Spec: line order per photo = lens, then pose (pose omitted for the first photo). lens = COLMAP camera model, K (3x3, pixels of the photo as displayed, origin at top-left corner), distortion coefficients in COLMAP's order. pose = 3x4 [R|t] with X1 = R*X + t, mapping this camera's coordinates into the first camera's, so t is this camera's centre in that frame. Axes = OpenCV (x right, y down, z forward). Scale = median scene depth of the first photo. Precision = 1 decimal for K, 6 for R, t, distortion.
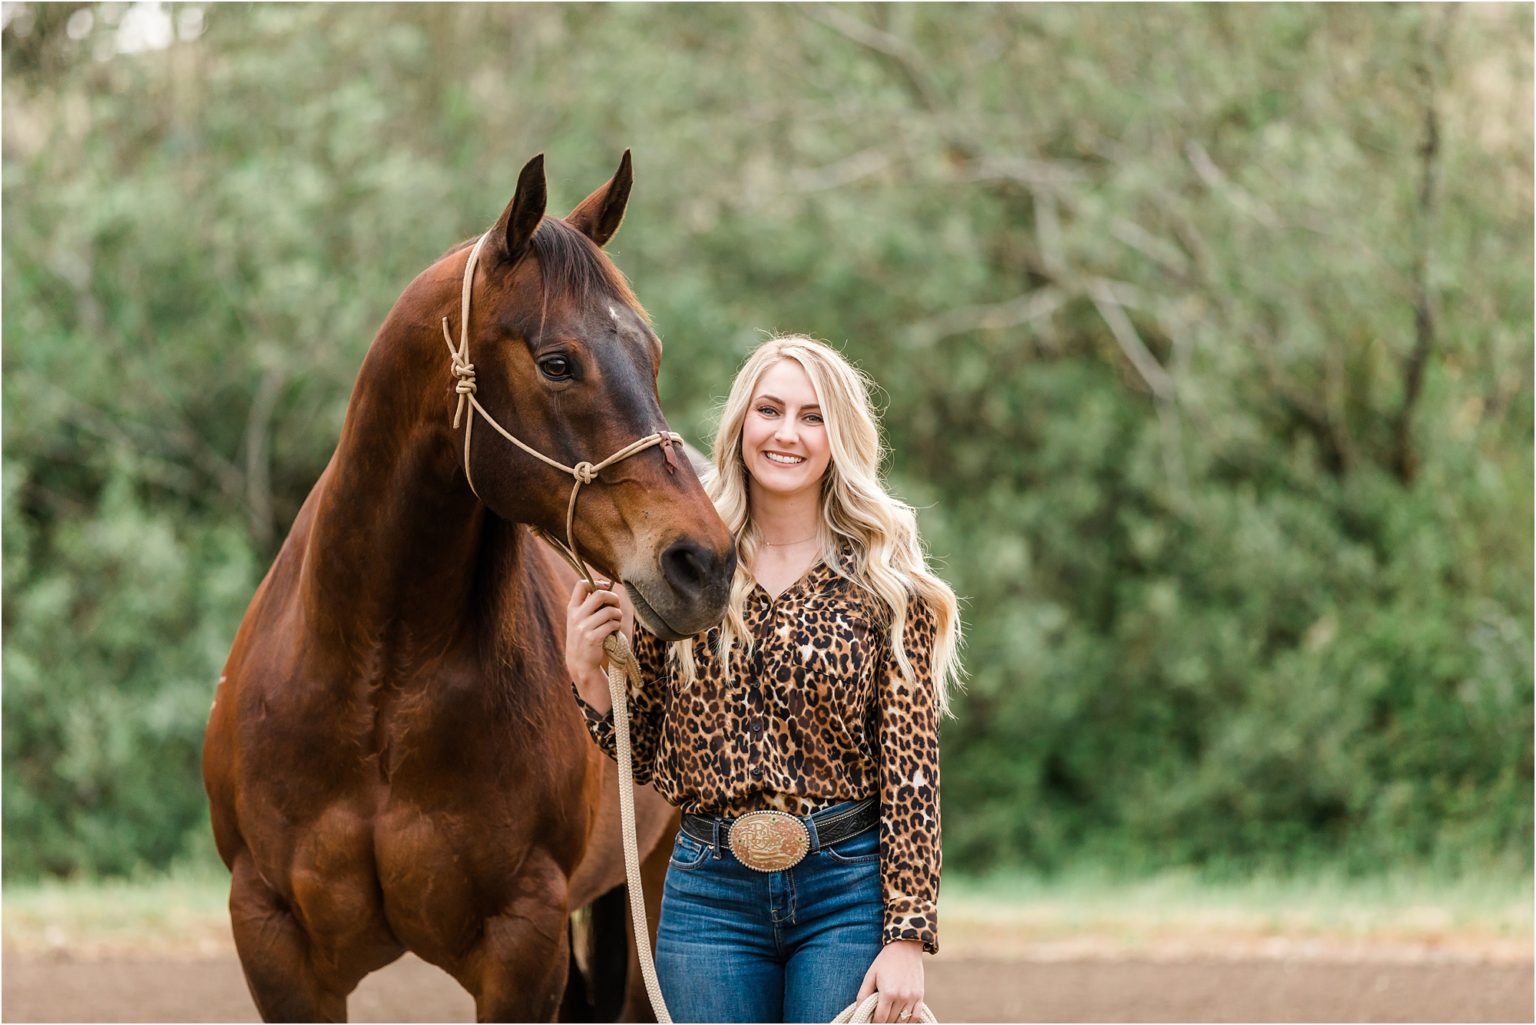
lens RADIAL K [[7930.2, 0, 771.4], [0, 7930.2, 515.6], [0, 0, 1]] dist [-3.097879, 0.000000]
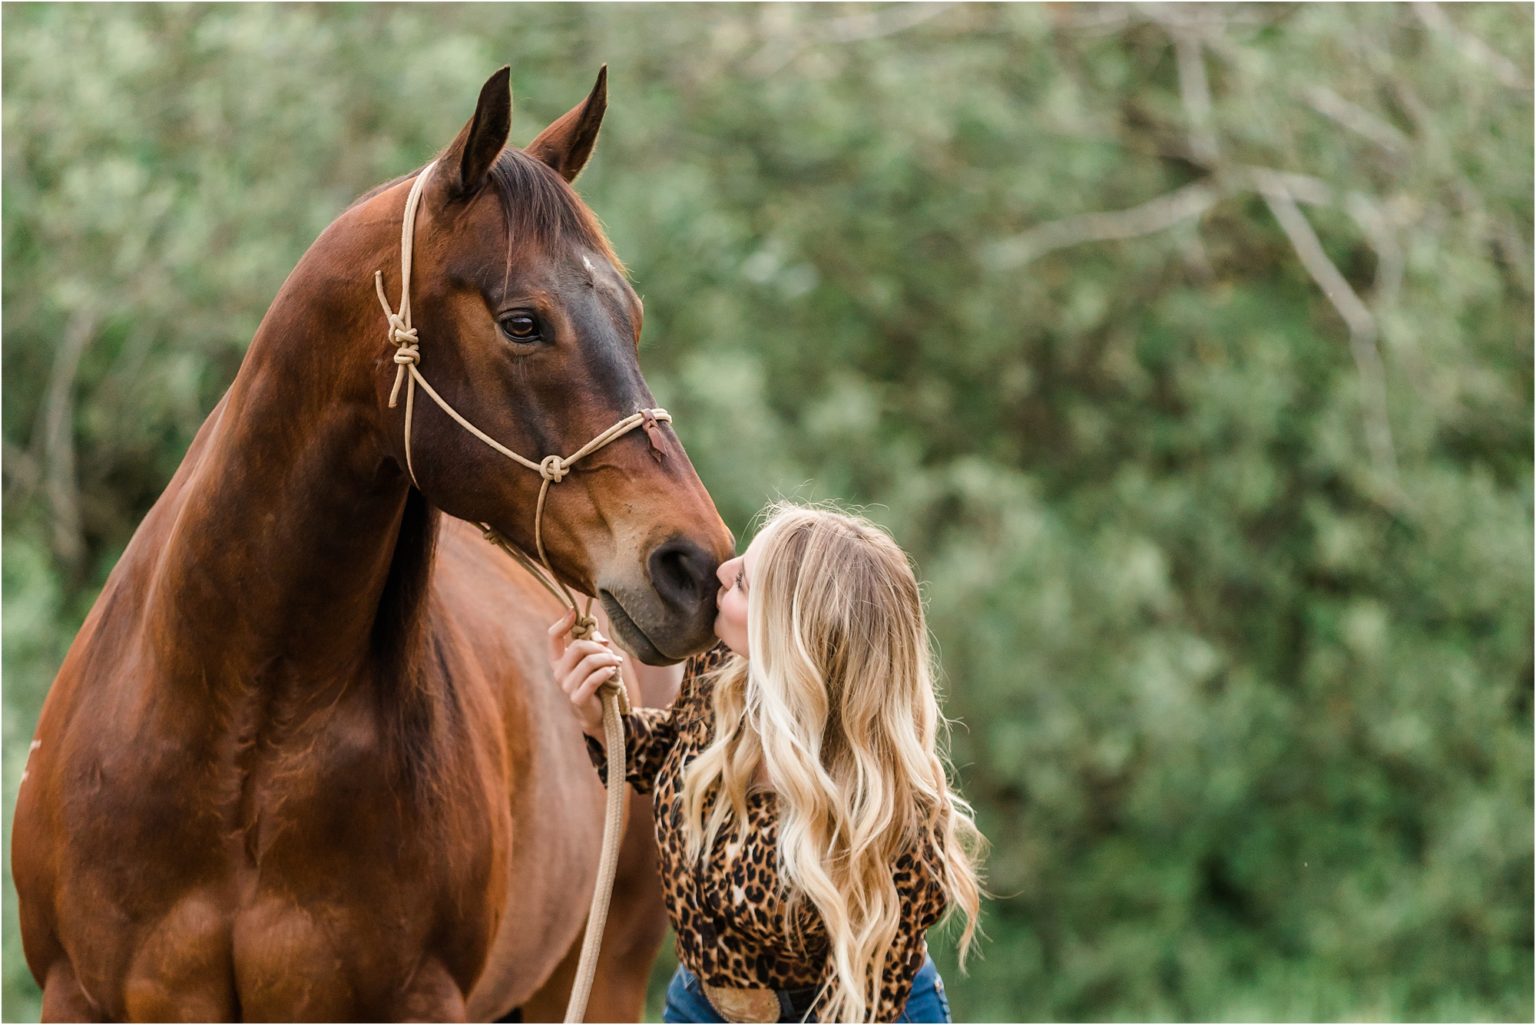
lens RADIAL K [[8785.3, 0, 766.1], [0, 8785.3, 509.4], [0, 0, 1]] dist [-2.898172, 0.000000]
pose [[0.999959, -0.008995, -0.001213, -0.001968], [0.008996, 0.999959, 0.000778, -0.000972], [0.001206, -0.000789, 0.999999, 0.235141]]
